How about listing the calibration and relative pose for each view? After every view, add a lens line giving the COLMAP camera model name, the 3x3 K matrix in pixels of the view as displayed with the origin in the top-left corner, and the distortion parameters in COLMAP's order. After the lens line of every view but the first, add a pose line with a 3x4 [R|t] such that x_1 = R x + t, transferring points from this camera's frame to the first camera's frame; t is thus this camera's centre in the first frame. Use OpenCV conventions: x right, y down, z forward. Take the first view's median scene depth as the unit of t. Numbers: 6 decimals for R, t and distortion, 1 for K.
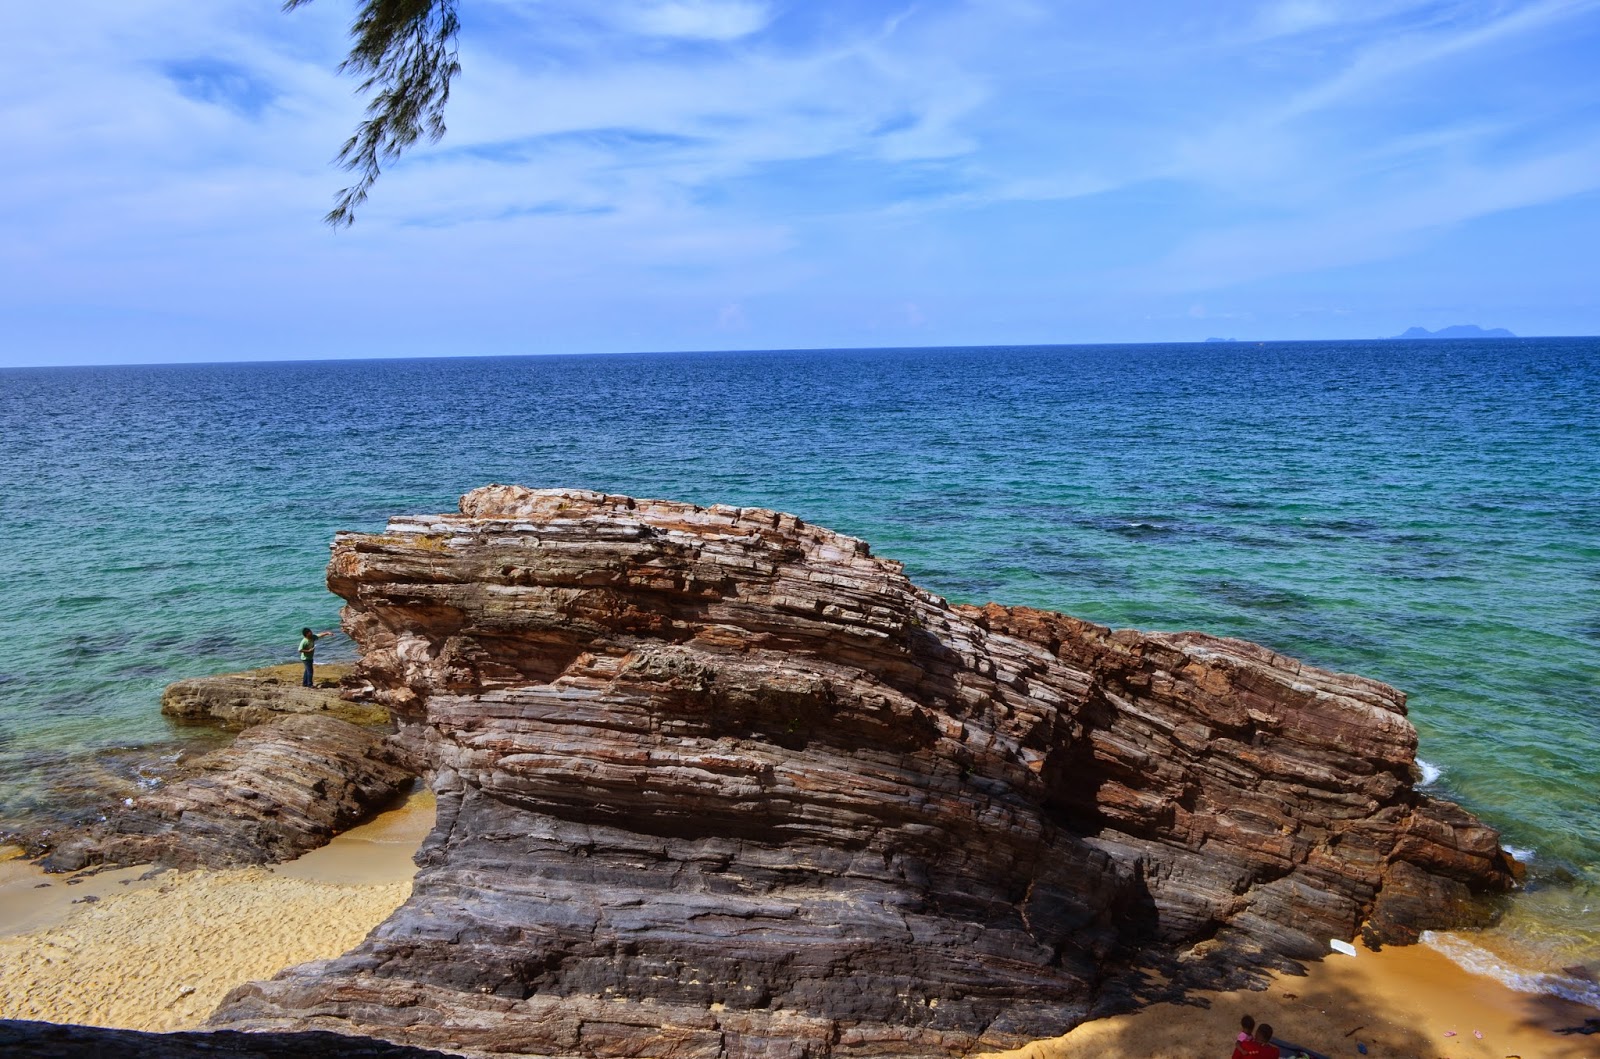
lens RADIAL K [[1239.2, 0, 836.2], [0, 1239.2, 512.1], [0, 0, 1]] dist [-0.000800, 0.006592]
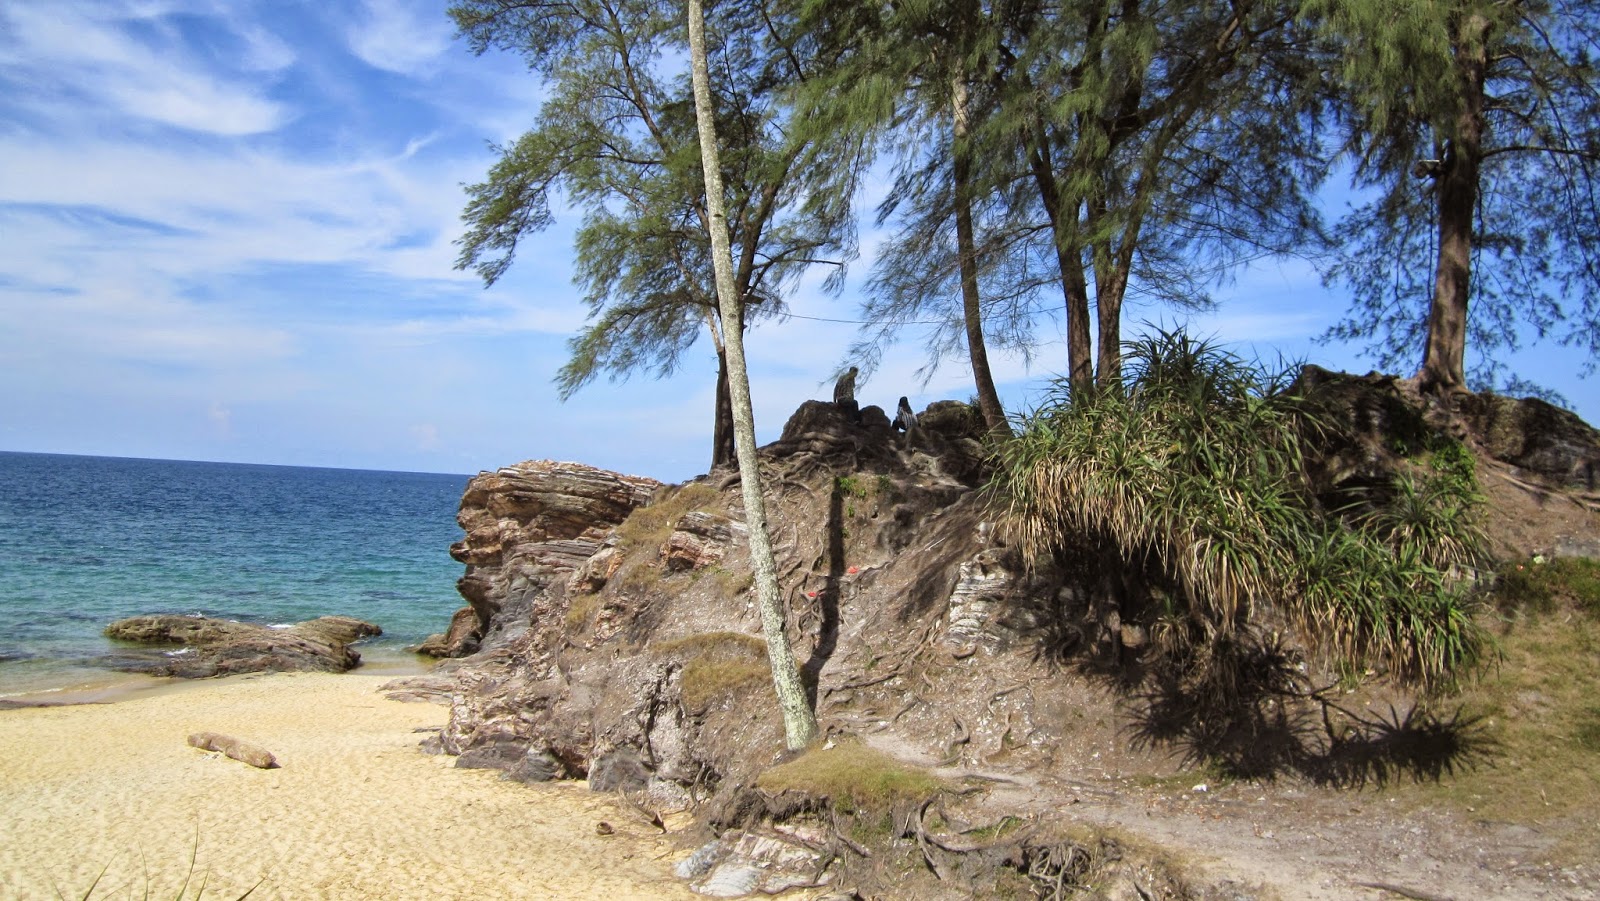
lens RADIAL K [[1414.8, 0, 800.0], [0, 1414.8, 450.5], [0, 0, 1]] dist [-0.049546, 0.050031]
pose [[0.927627, 0.075014, 0.365898, -0.070763], [-0.015360, 0.986458, -0.163294, 0.034526], [-0.373192, 0.145856, 0.916217, -0.141280]]
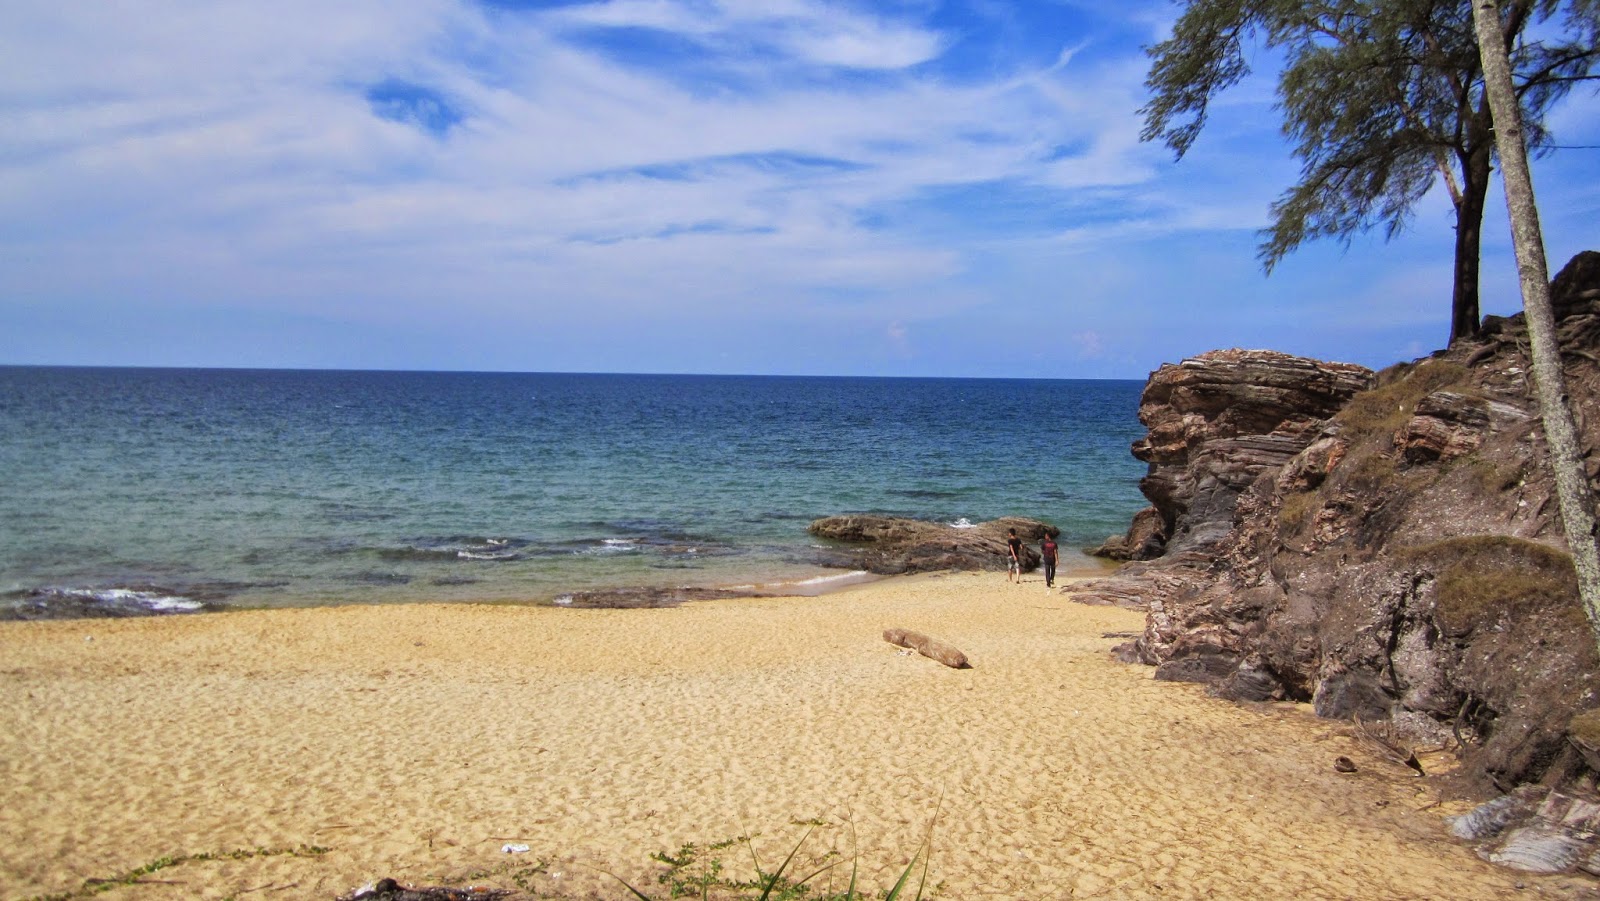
lens RADIAL K [[1378.3, 0, 780.1], [0, 1378.3, 453.2], [0, 0, 1]] dist [0.001194, -0.057551]
pose [[0.994357, 0.037337, -0.099299, -0.071392], [-0.045424, 0.995721, -0.080475, 0.034408], [0.095870, 0.084531, 0.991798, -0.124889]]
